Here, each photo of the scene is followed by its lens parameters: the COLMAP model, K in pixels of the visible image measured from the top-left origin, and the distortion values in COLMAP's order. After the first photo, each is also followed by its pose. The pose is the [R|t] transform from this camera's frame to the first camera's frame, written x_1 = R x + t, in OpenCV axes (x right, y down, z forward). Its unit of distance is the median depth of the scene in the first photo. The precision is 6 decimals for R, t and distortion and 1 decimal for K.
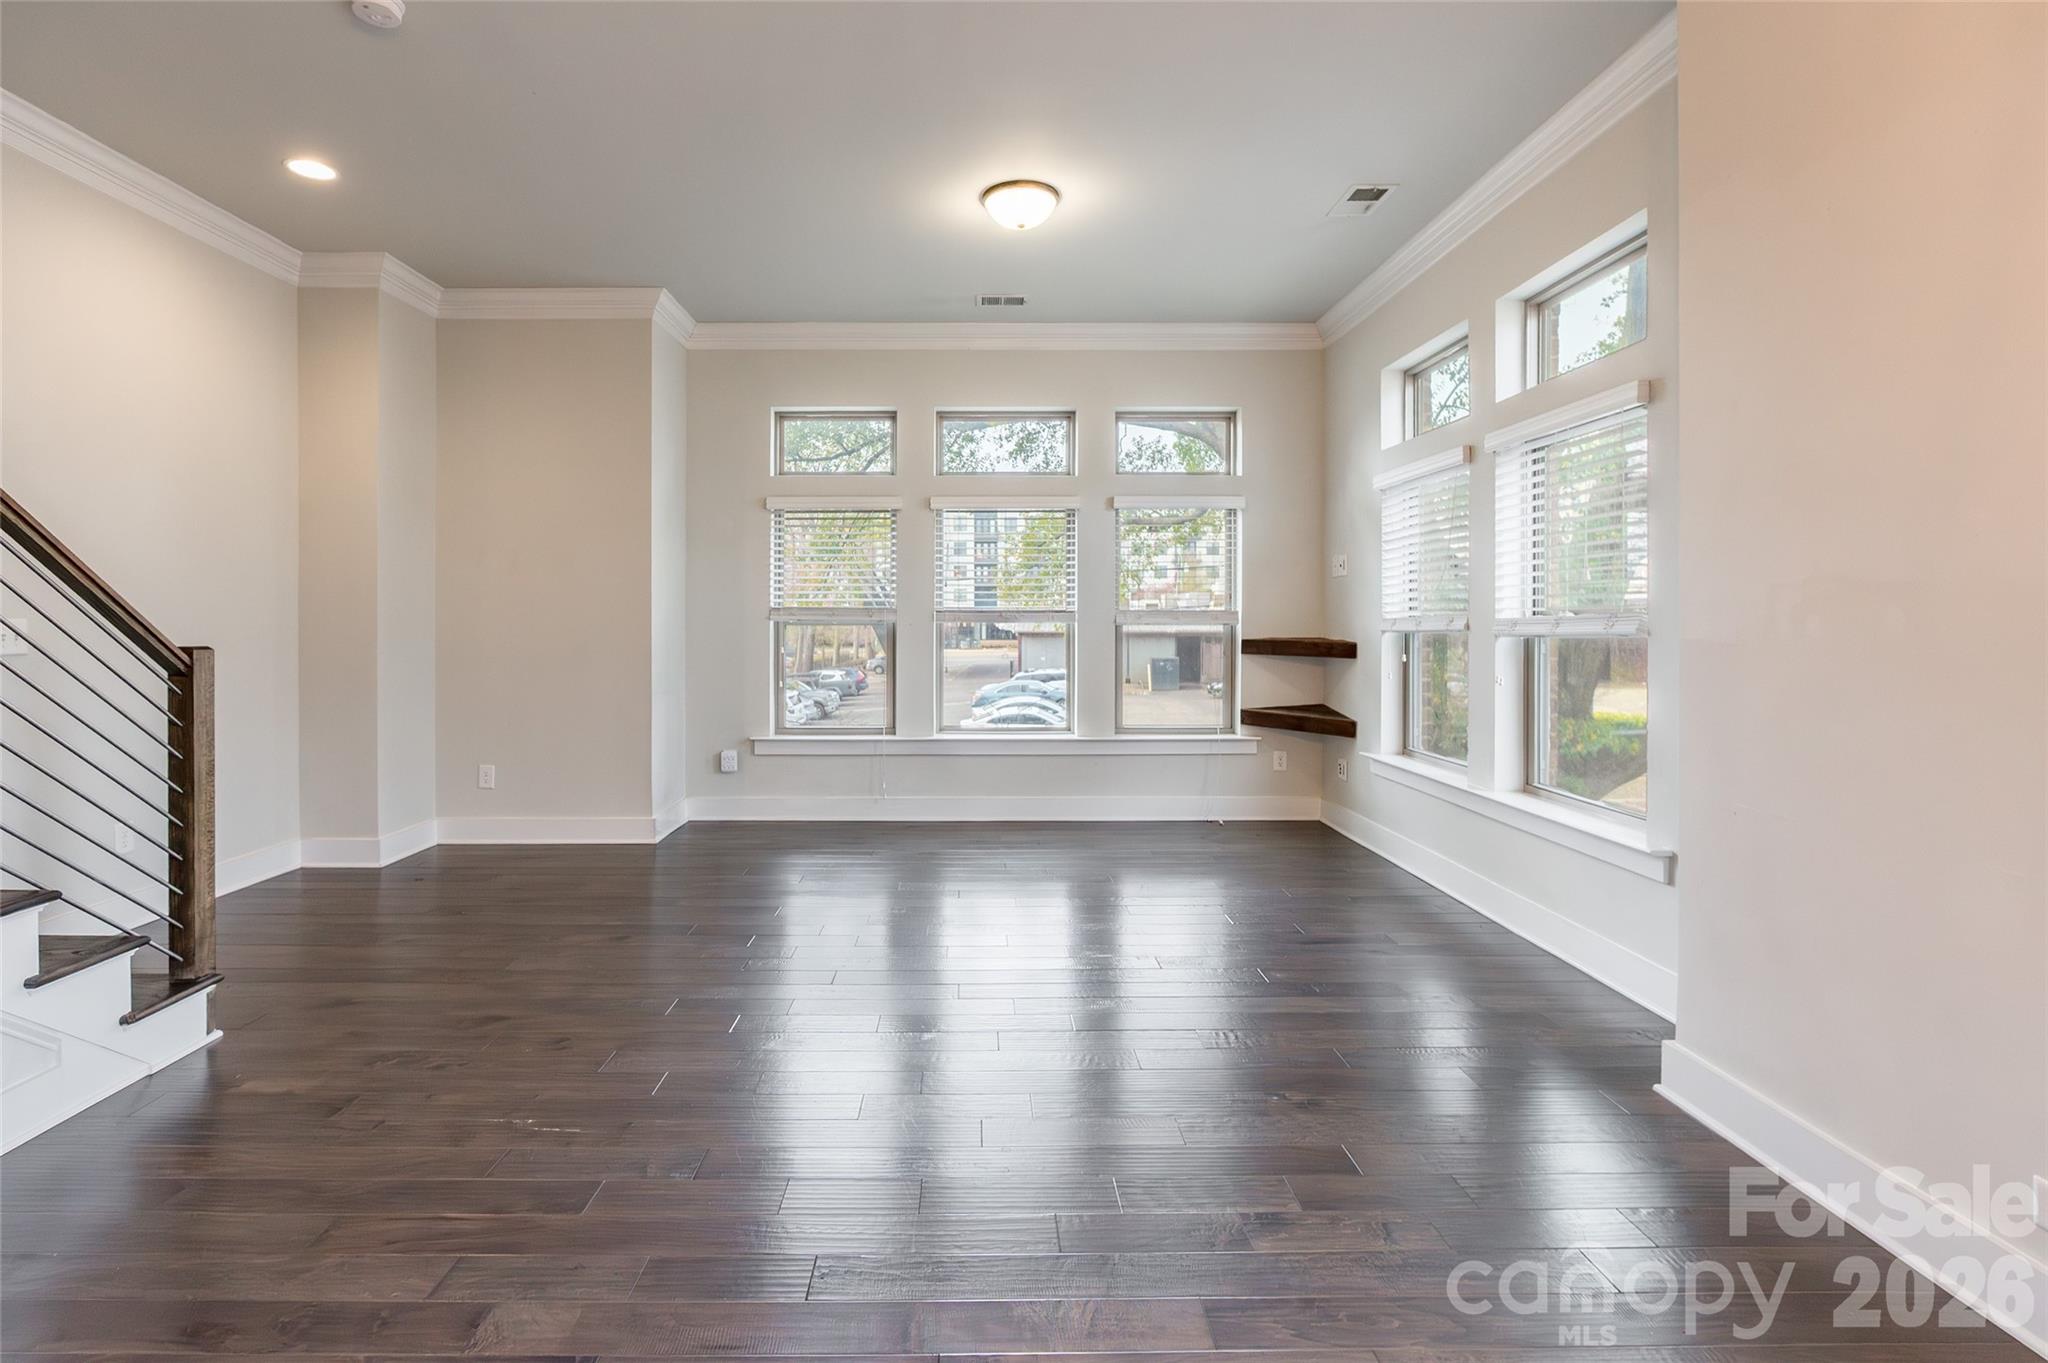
lens RADIAL K [[967.3, 0, 971.9], [0, 967.3, 622.1], [0, 0, 1]] dist [-0.003946, 0.000458]
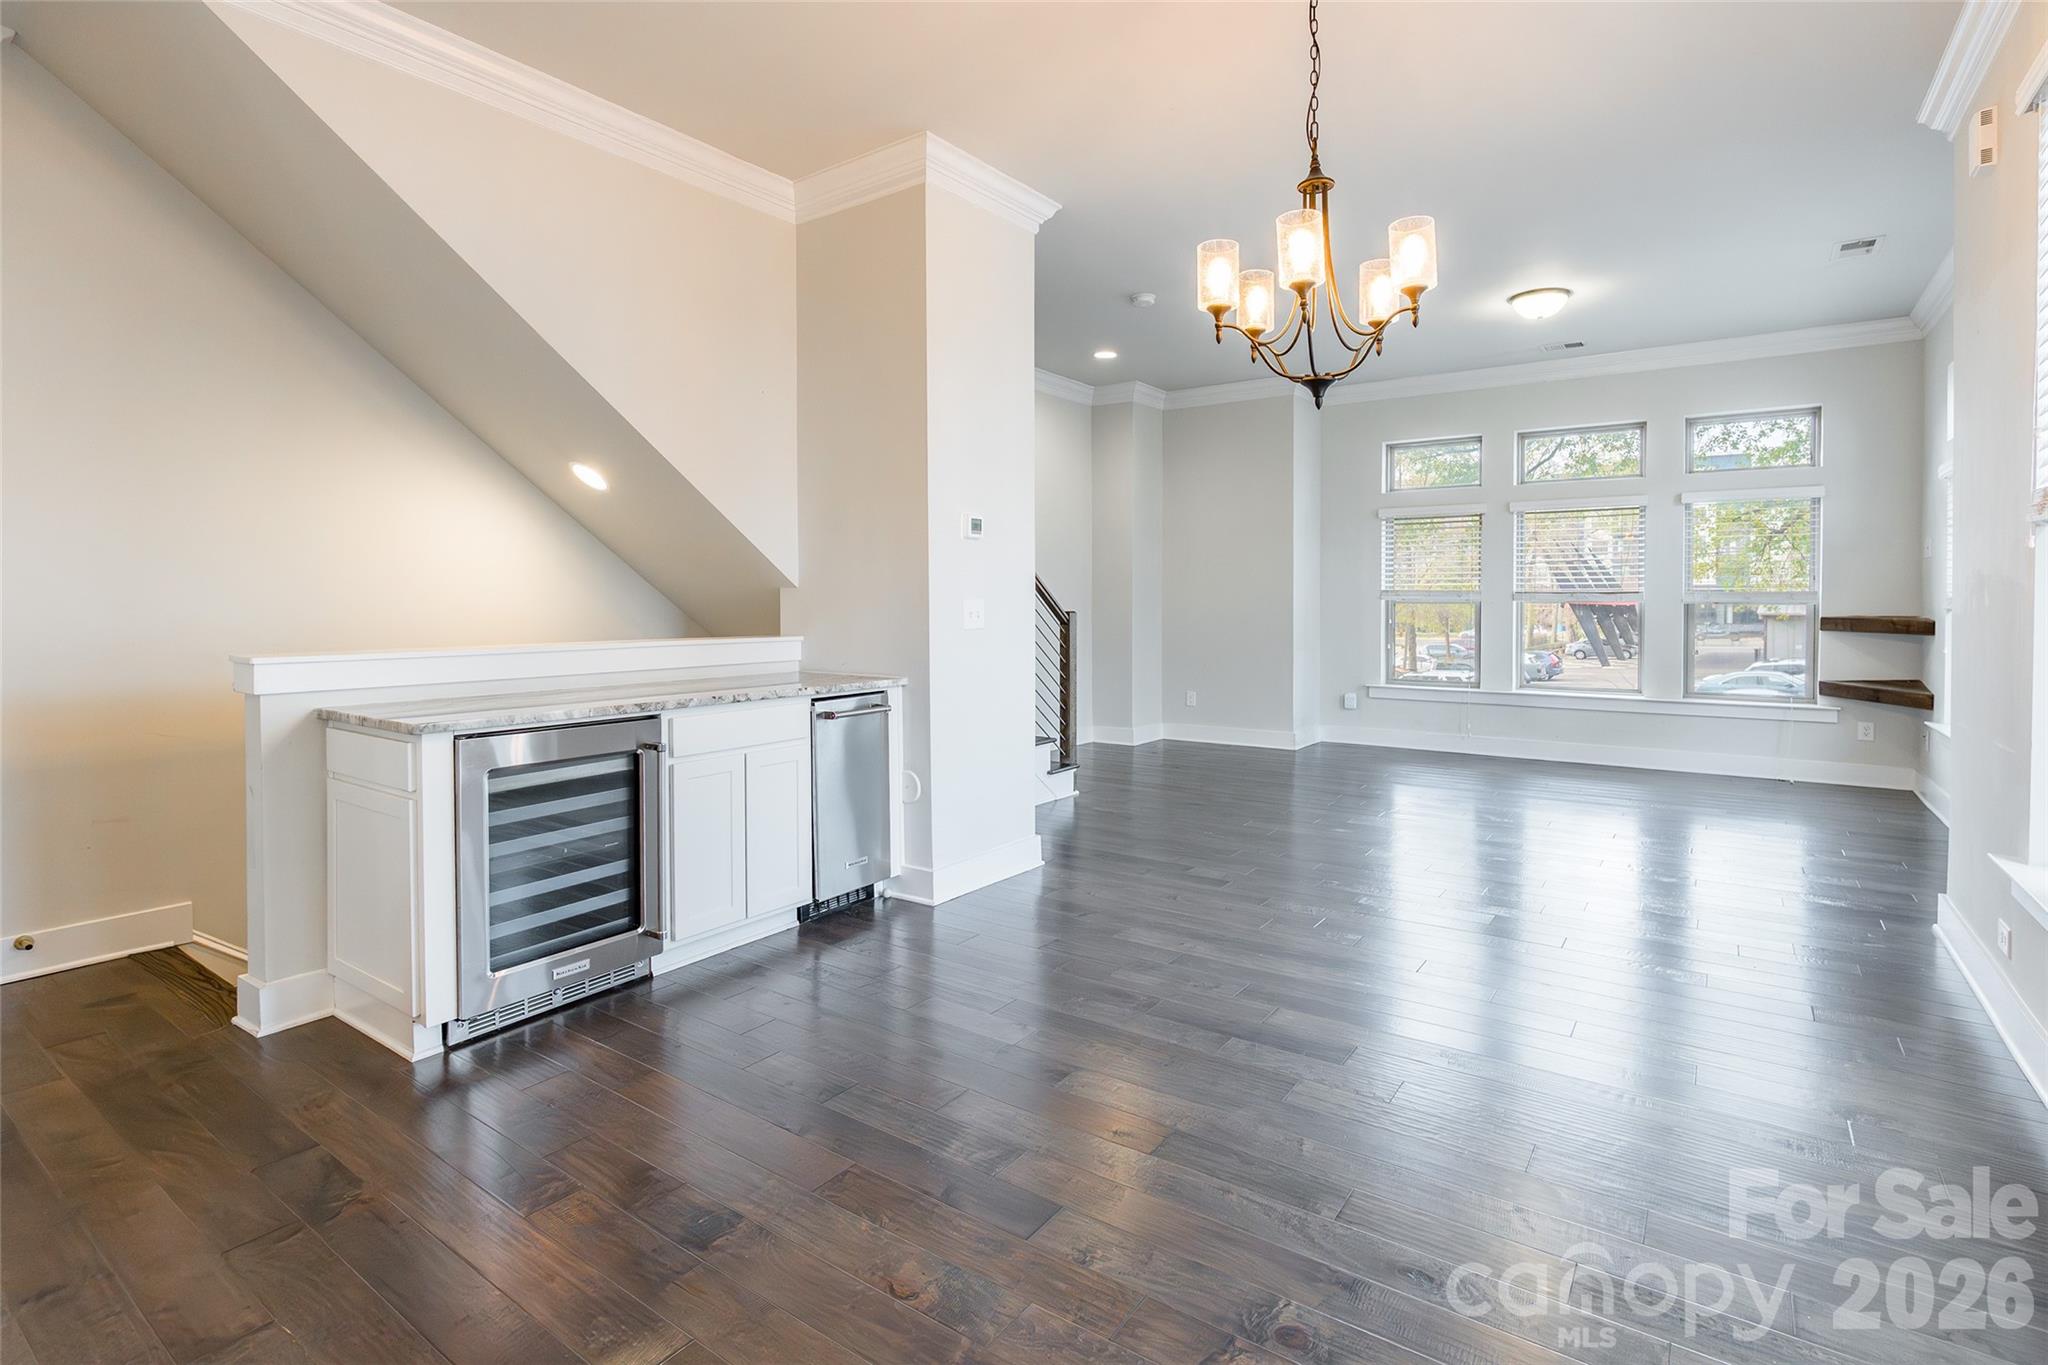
lens RADIAL K [[940.4, 0, 1021.7], [0, 940.4, 601.6], [0, 0, 1]] dist [-0.001826, 0.000581]
pose [[0.800410, 0.001704, -0.599451, 0.193656], [-0.002220, 0.999998, -0.000122, 0.002522], [0.599449, 0.001428, 0.800412, -0.390473]]
